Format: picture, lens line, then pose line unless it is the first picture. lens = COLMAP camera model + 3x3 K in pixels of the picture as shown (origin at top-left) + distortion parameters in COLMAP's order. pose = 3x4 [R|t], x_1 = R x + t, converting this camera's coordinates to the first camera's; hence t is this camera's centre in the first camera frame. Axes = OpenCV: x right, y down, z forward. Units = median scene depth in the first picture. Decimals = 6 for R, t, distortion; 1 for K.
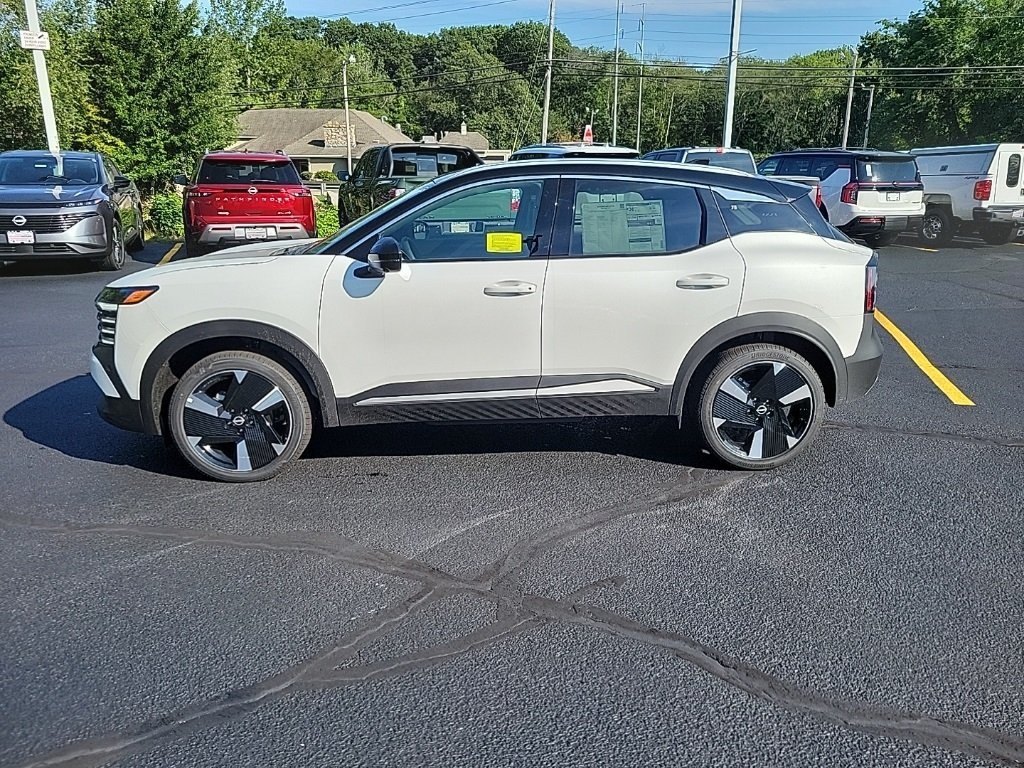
lens RADIAL K [[803.4, 0, 486.4], [0, 803.4, 383.3], [0, 0, 1]] dist [0.052884, -0.040920]
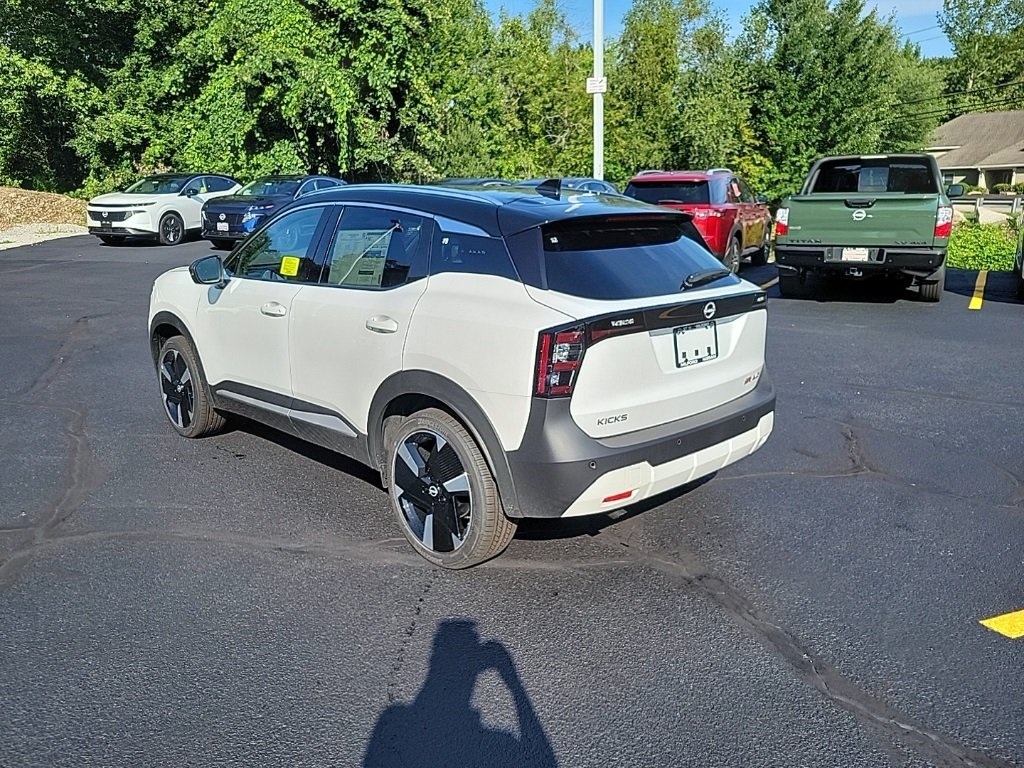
lens RADIAL K [[803.4, 0, 522.1], [0, 803.4, 385.1], [0, 0, 1]] dist [0.052884, -0.040920]
pose [[0.630760, 0.168997, -0.757352, 0.196779], [-0.180543, 0.981174, 0.068576, -0.028258], [0.754683, 0.093480, 0.649396, 0.106228]]
